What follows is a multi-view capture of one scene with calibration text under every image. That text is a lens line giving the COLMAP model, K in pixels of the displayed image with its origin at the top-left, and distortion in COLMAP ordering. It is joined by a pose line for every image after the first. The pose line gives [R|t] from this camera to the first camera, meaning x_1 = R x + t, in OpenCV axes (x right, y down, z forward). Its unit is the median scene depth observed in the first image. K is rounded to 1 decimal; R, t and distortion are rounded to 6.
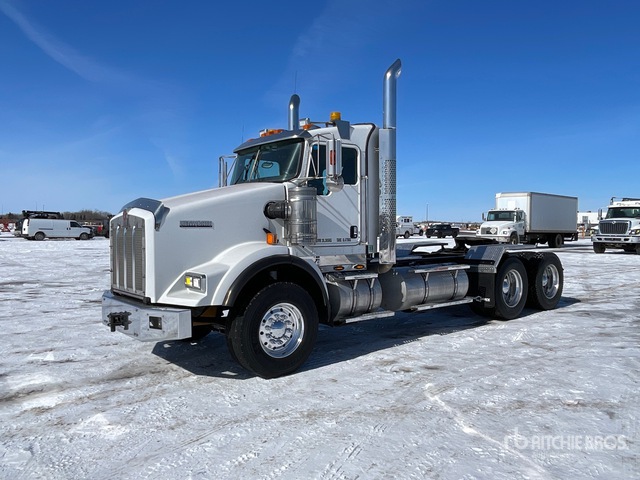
lens RADIAL K [[484.8, 0, 320.0], [0, 484.8, 240.0], [0, 0, 1]] dist [-0.000517, -0.000692]
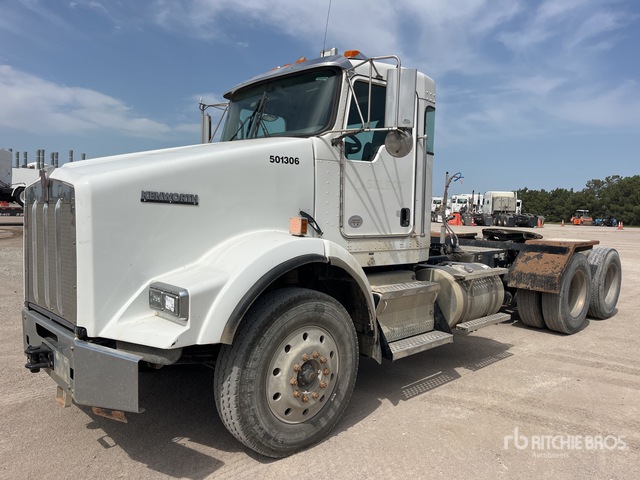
lens RADIAL K [[501.3, 0, 320.0], [0, 501.3, 240.0], [0, 0, 1]] dist [-0.009640, -0.000068]
pose [[0.997687, 0.018771, 0.065337, -0.102011], [-0.020561, 0.999429, 0.026824, -0.002306], [-0.064796, -0.028105, 0.997503, 0.347618]]
